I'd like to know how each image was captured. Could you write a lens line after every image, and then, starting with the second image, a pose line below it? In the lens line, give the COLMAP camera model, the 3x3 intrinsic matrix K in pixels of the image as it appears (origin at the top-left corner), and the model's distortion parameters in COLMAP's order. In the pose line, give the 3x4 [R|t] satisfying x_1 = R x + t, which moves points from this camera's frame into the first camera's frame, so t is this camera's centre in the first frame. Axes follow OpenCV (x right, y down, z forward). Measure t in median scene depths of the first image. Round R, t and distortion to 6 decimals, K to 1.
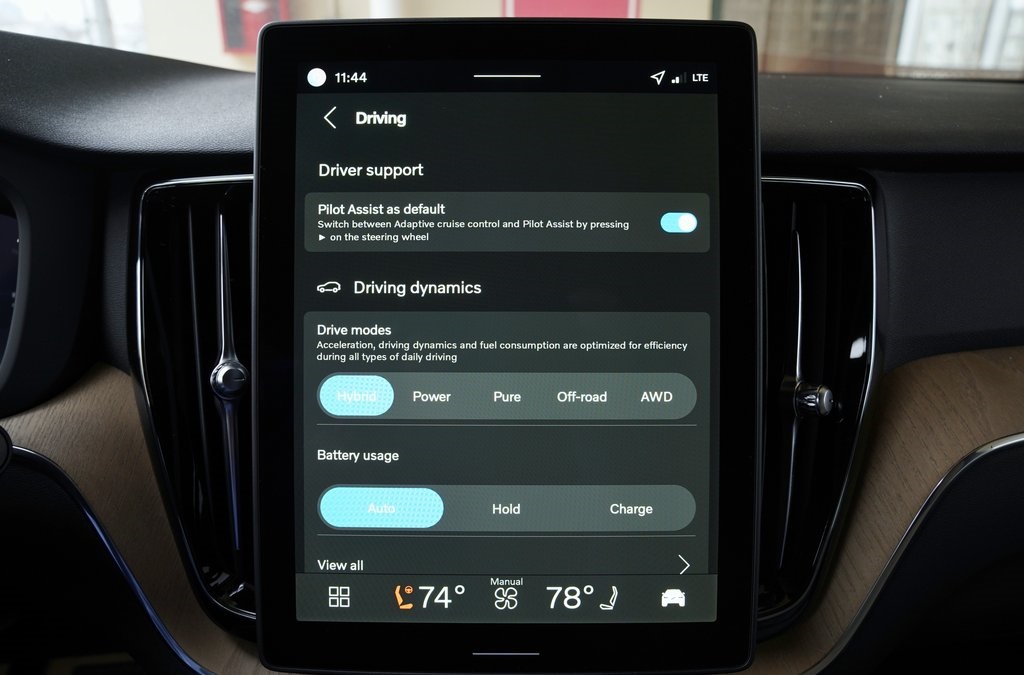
lens RADIAL K [[764.0, 0, 512.0], [0, 764.0, 337.5], [0, 0, 1]] dist [-0.060629, 0.007741]
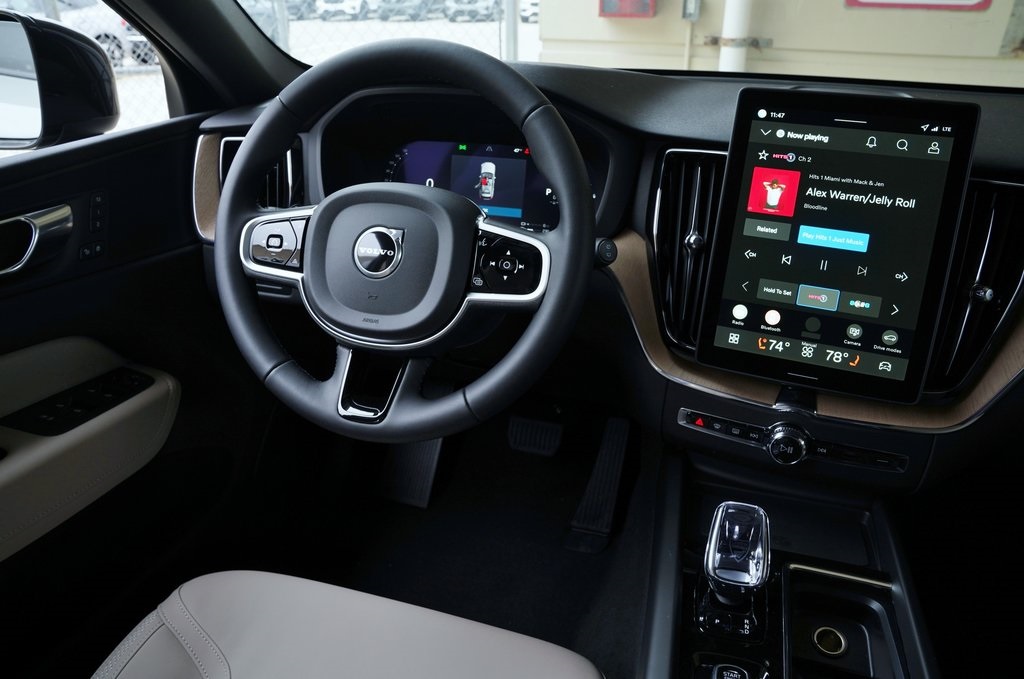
lens RADIAL K [[713.8, 0, 512.0], [0, 713.8, 339.5], [0, 0, 1]] dist [-0.134714, 0.098755]
pose [[0.913801, 0.181078, -0.363565, -0.055898], [-0.143657, 0.981354, 0.127701, 0.149041], [0.379909, -0.064464, 0.922775, -1.141876]]
